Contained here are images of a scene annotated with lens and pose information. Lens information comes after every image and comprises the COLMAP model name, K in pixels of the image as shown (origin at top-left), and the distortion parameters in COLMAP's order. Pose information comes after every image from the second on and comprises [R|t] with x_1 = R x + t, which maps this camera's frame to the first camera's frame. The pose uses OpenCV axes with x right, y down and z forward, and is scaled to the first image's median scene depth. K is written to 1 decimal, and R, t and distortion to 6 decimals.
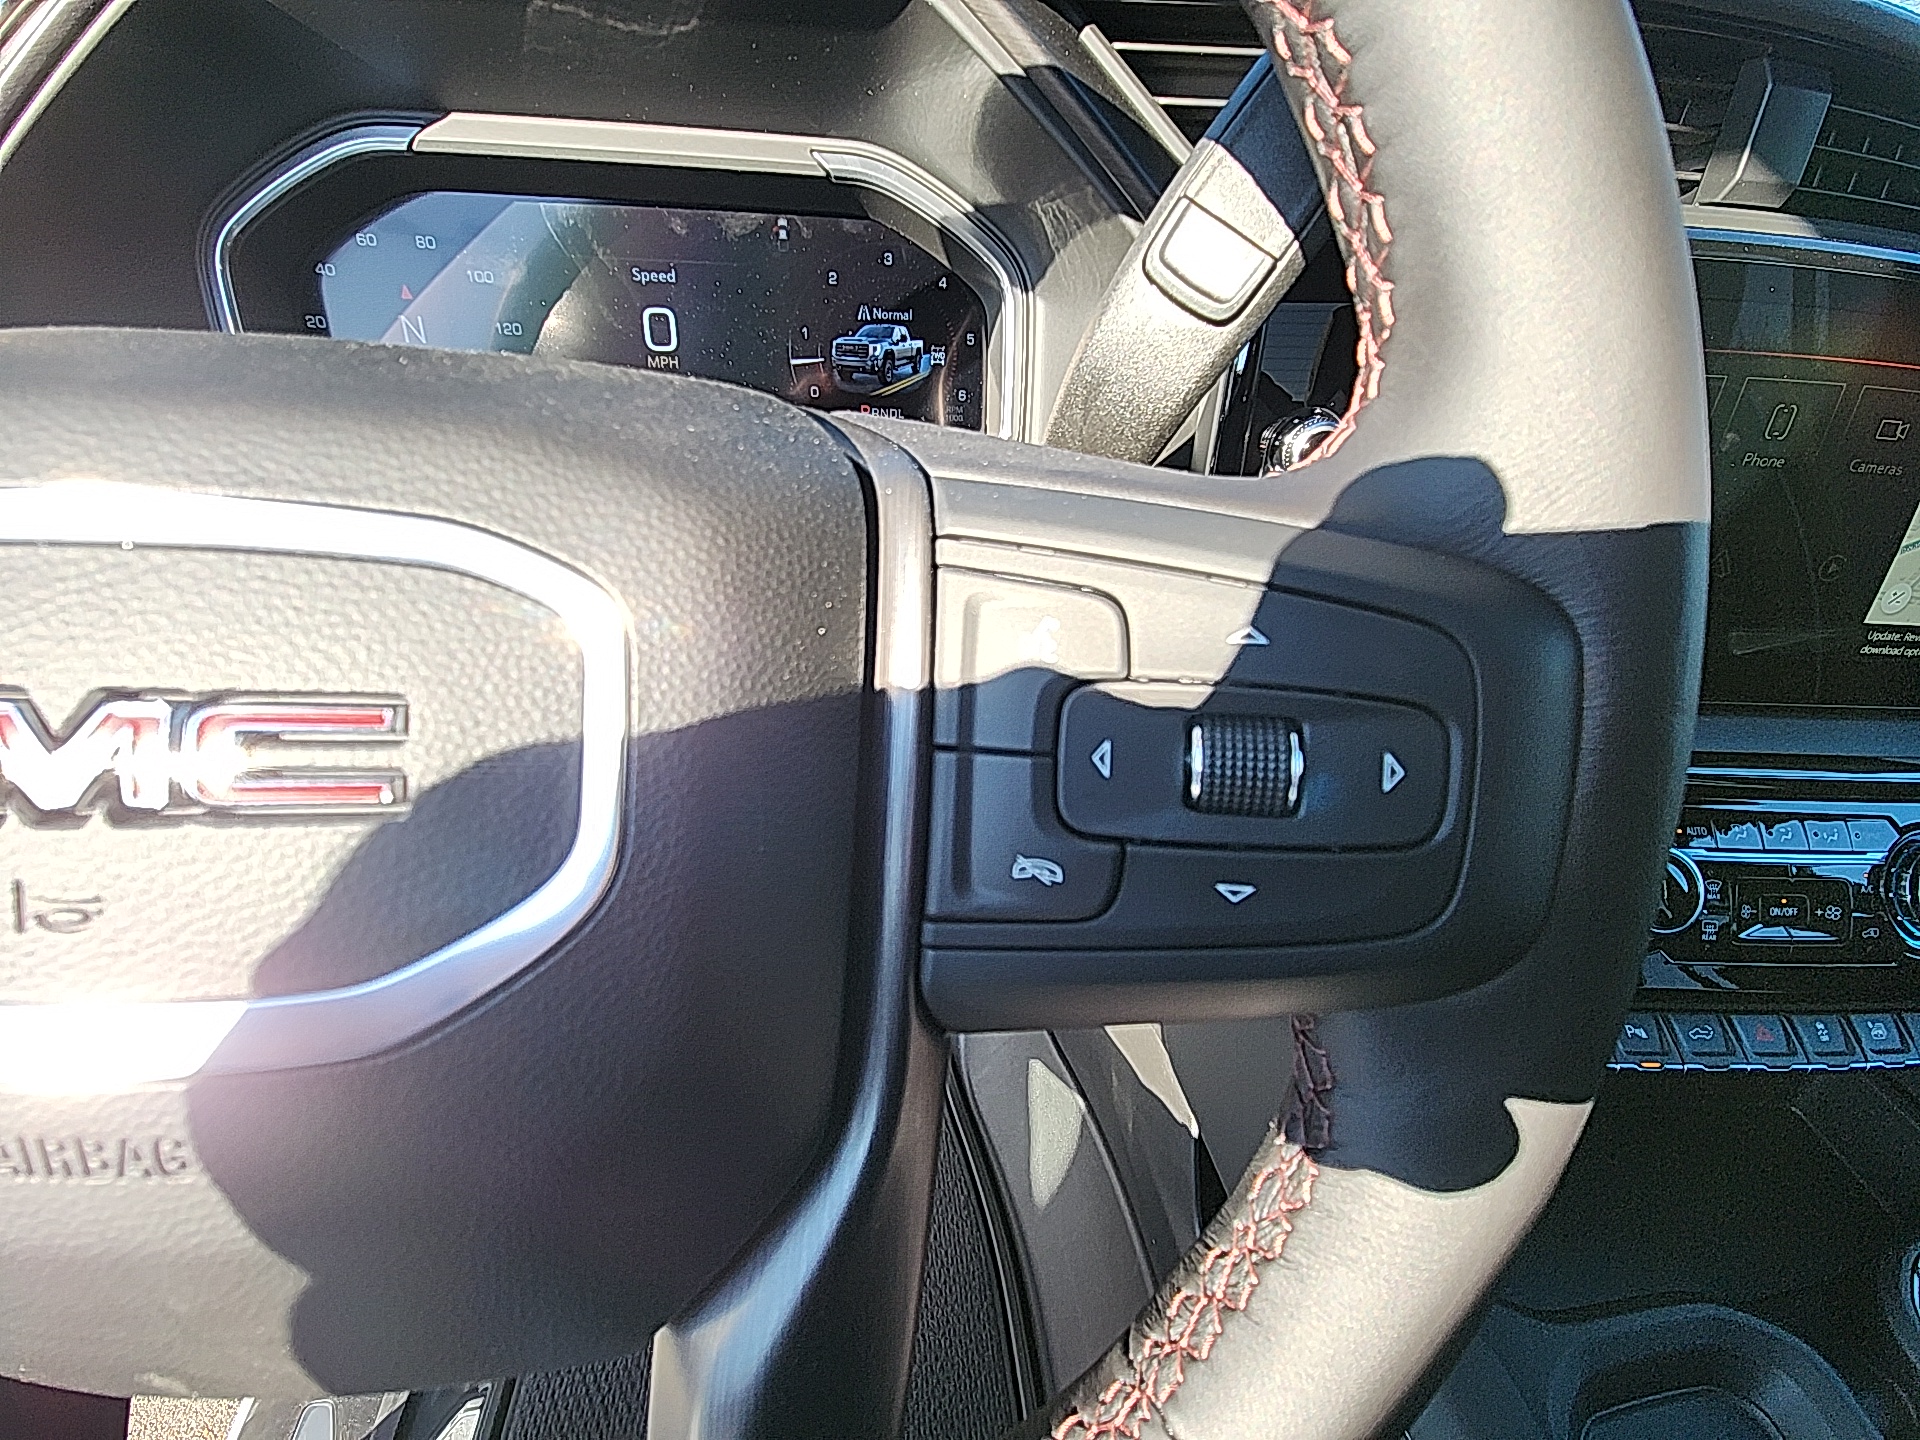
lens RADIAL K [[777.9, 0, 951.9], [0, 777.9, 700.8], [0, 0, 1]] dist [0.012060, -0.008930]
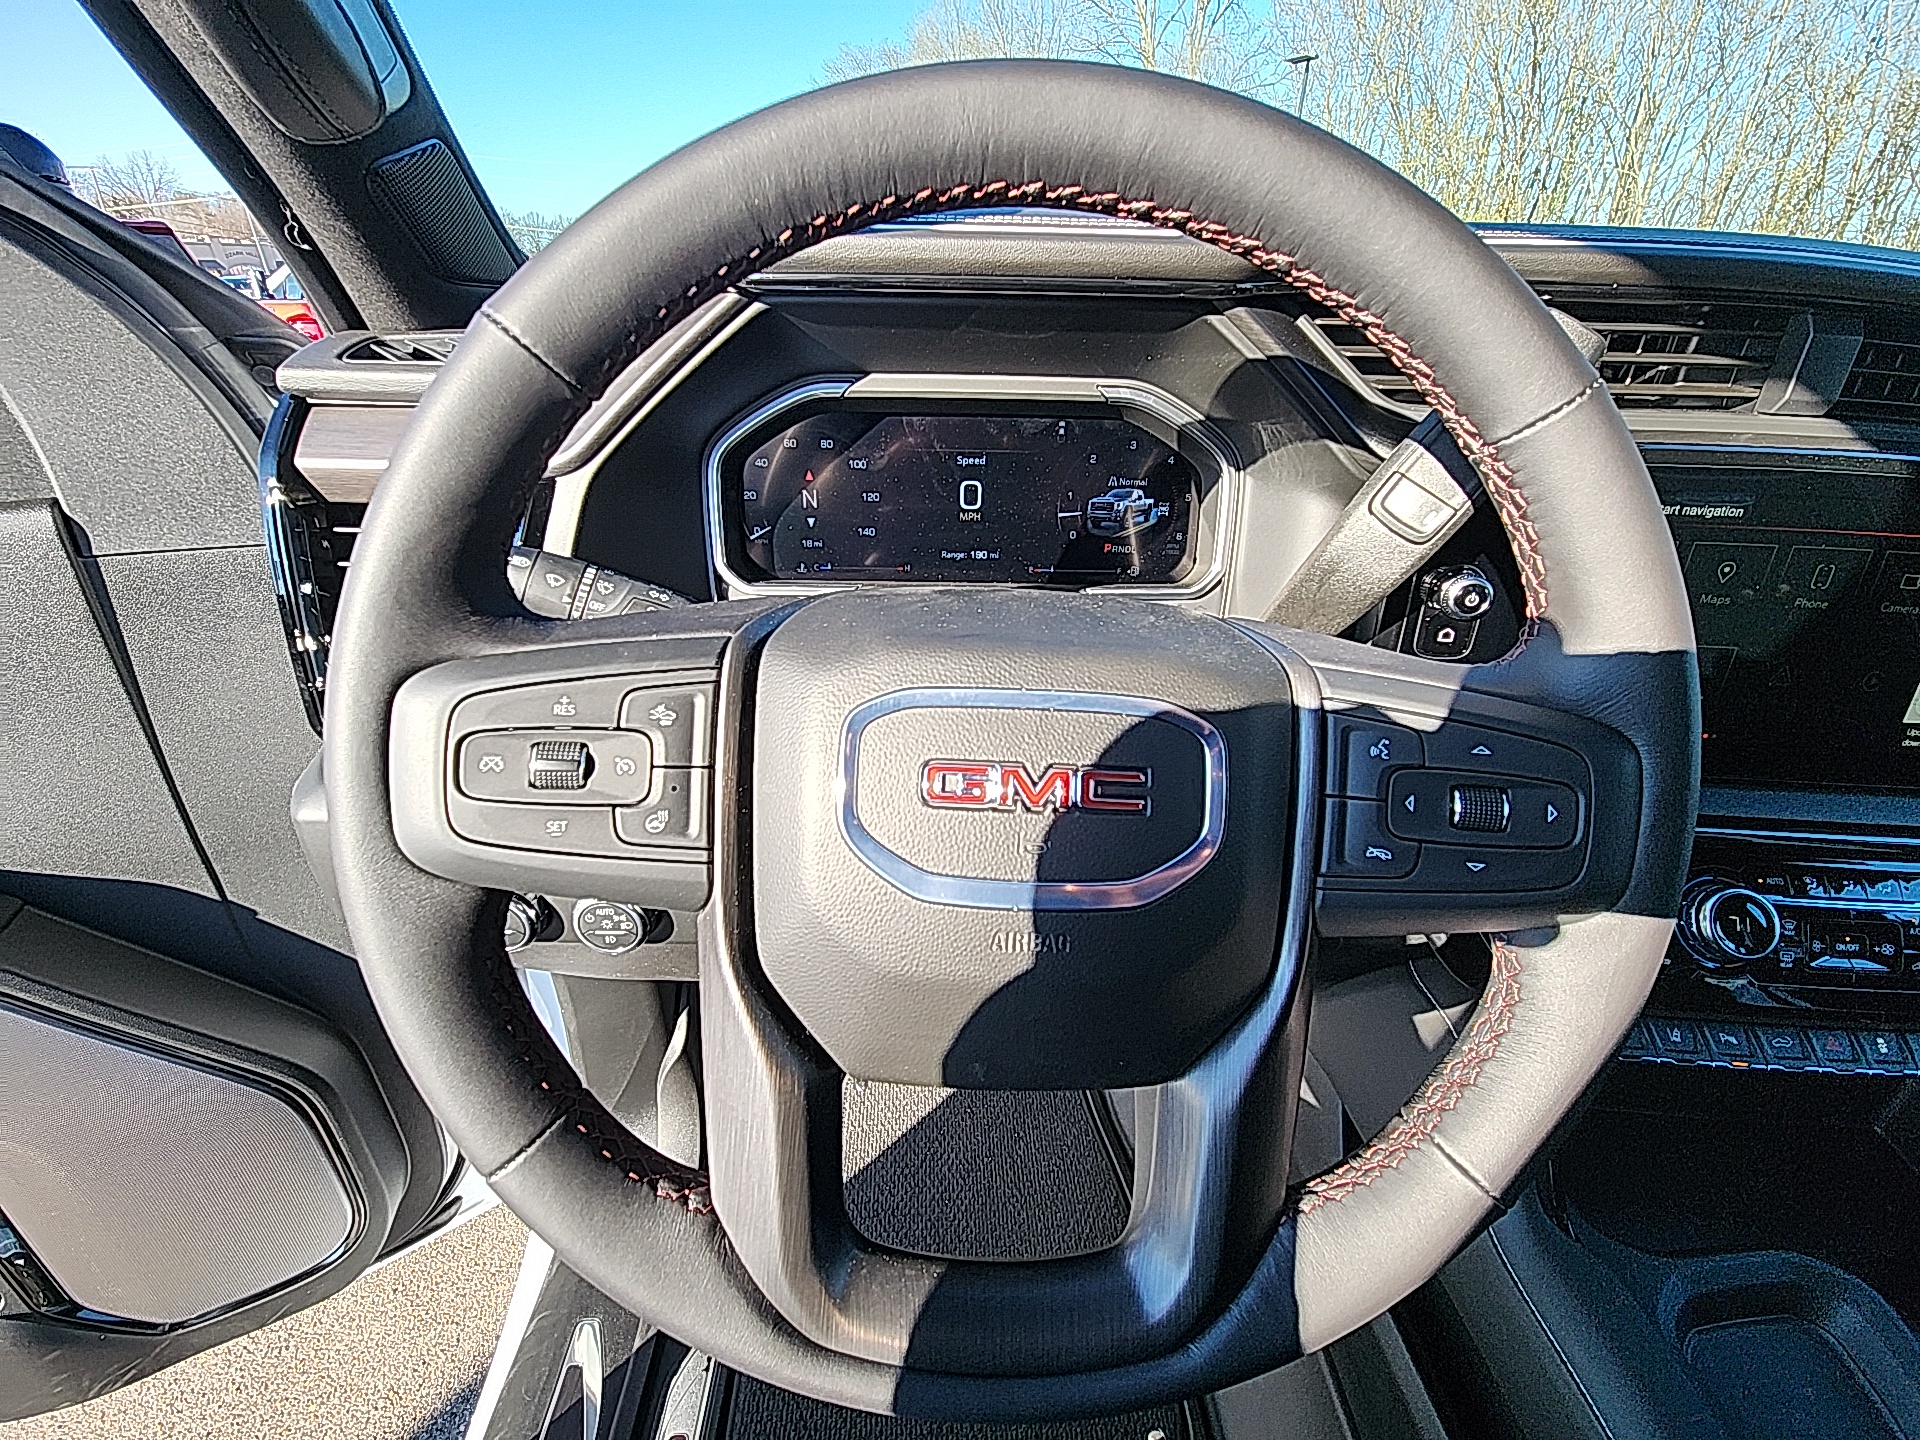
lens RADIAL K [[784.2, 0, 941.5], [0, 784.2, 699.0], [0, 0, 1]] dist [0.001399, -0.005122]
pose [[0.994578, 0.023840, -0.101226, -0.326039], [-0.030226, 0.997616, -0.062030, -0.015455], [0.099505, 0.064753, 0.992928, -0.486784]]
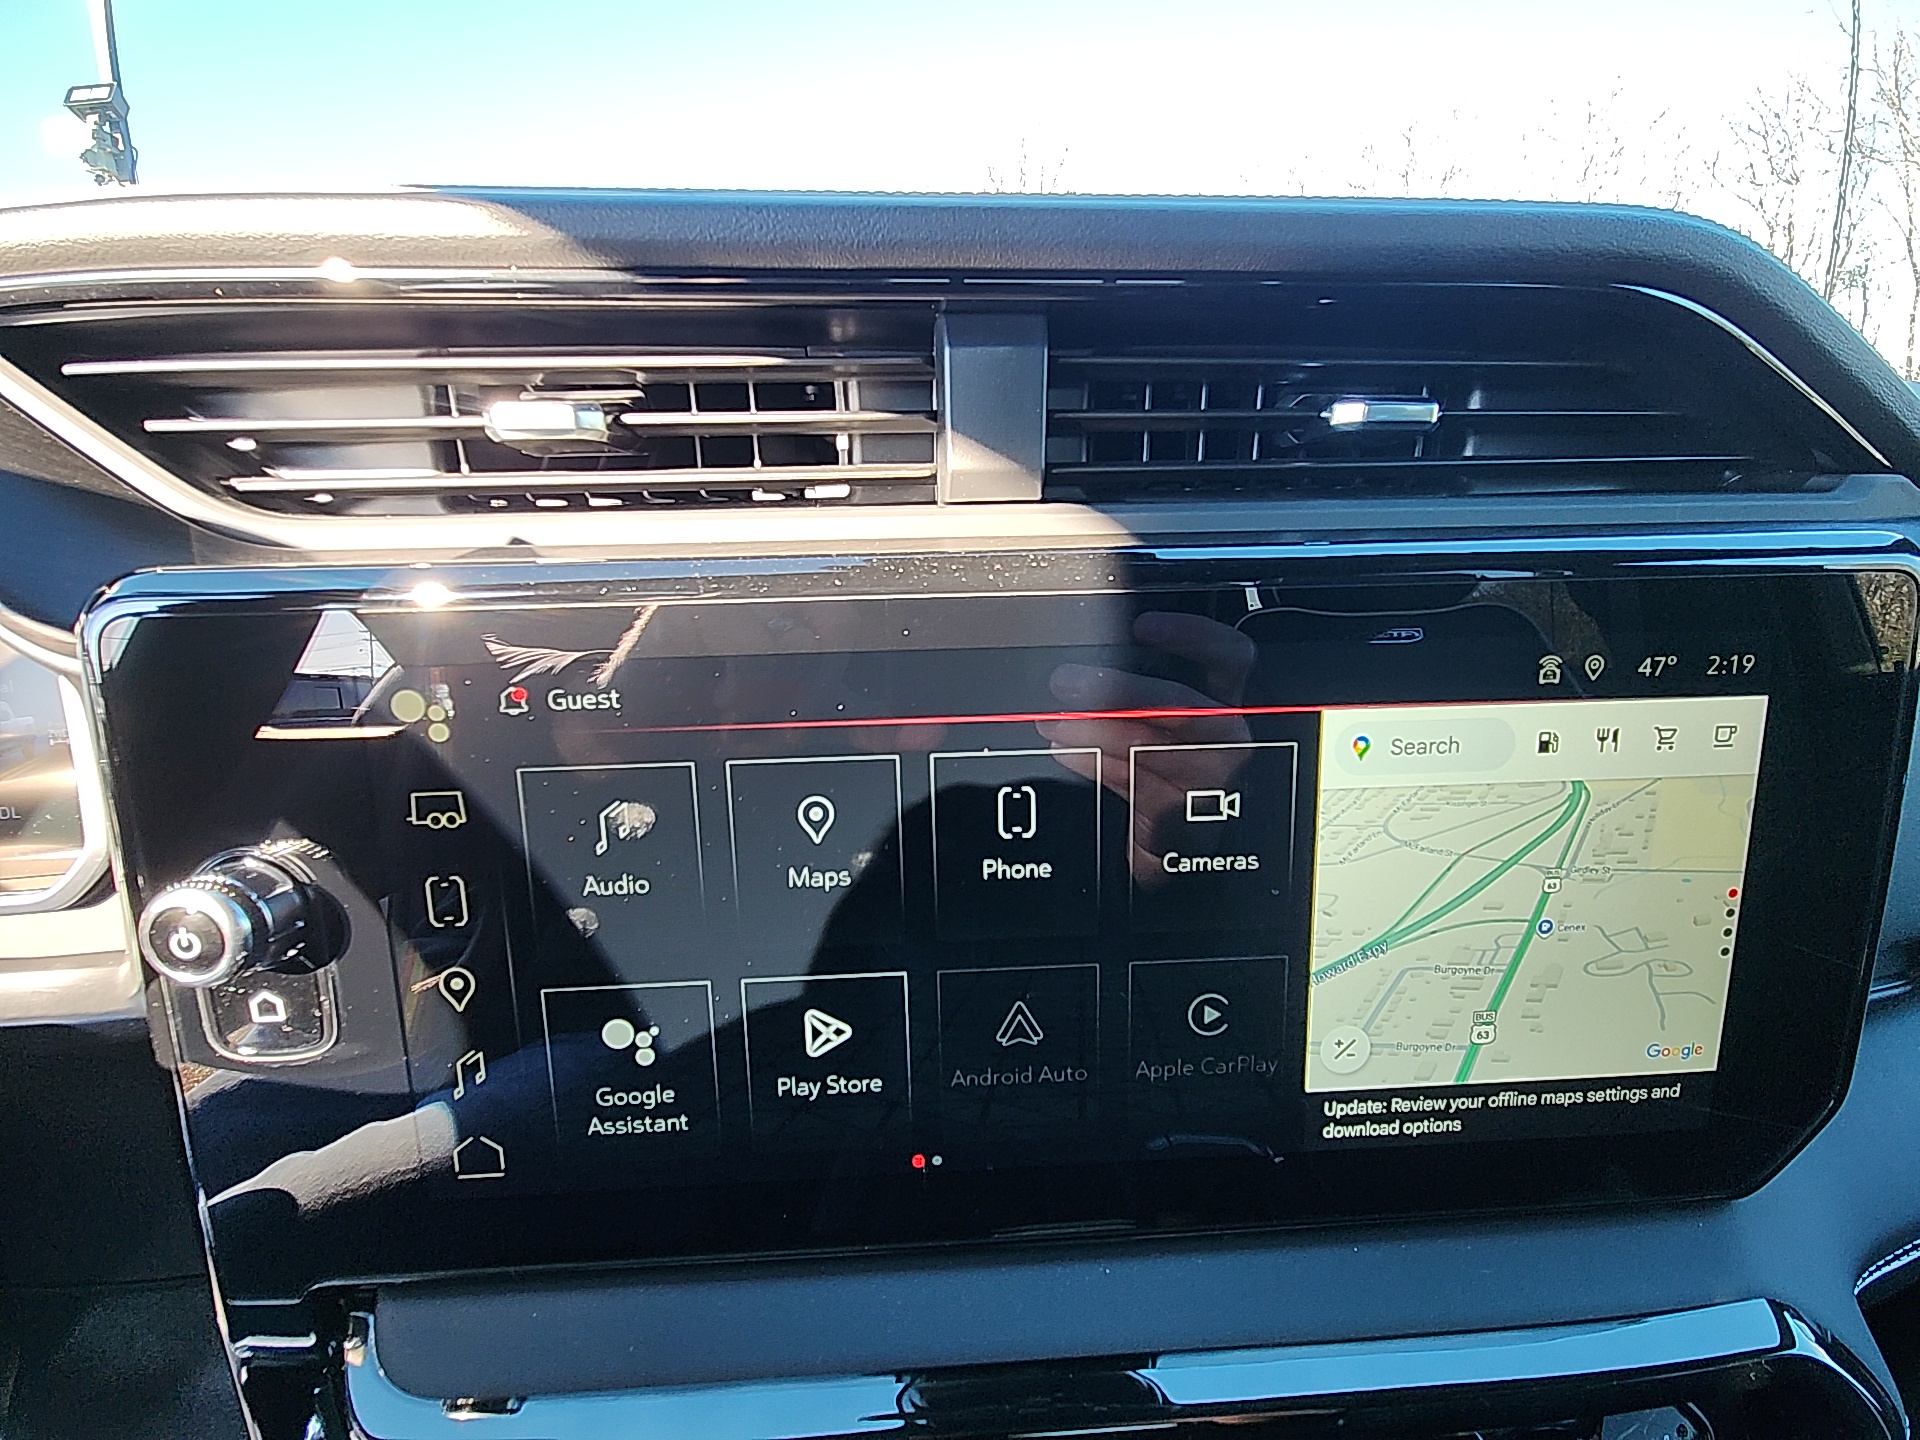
lens RADIAL K [[777.9, 0, 951.9], [0, 777.9, 700.8], [0, 0, 1]] dist [0.012060, -0.008930]
pose [[0.997163, -0.066615, 0.035056, 0.986953], [0.073781, 0.957254, -0.279681, -0.273045], [-0.014926, 0.281474, 0.959453, 0.374504]]
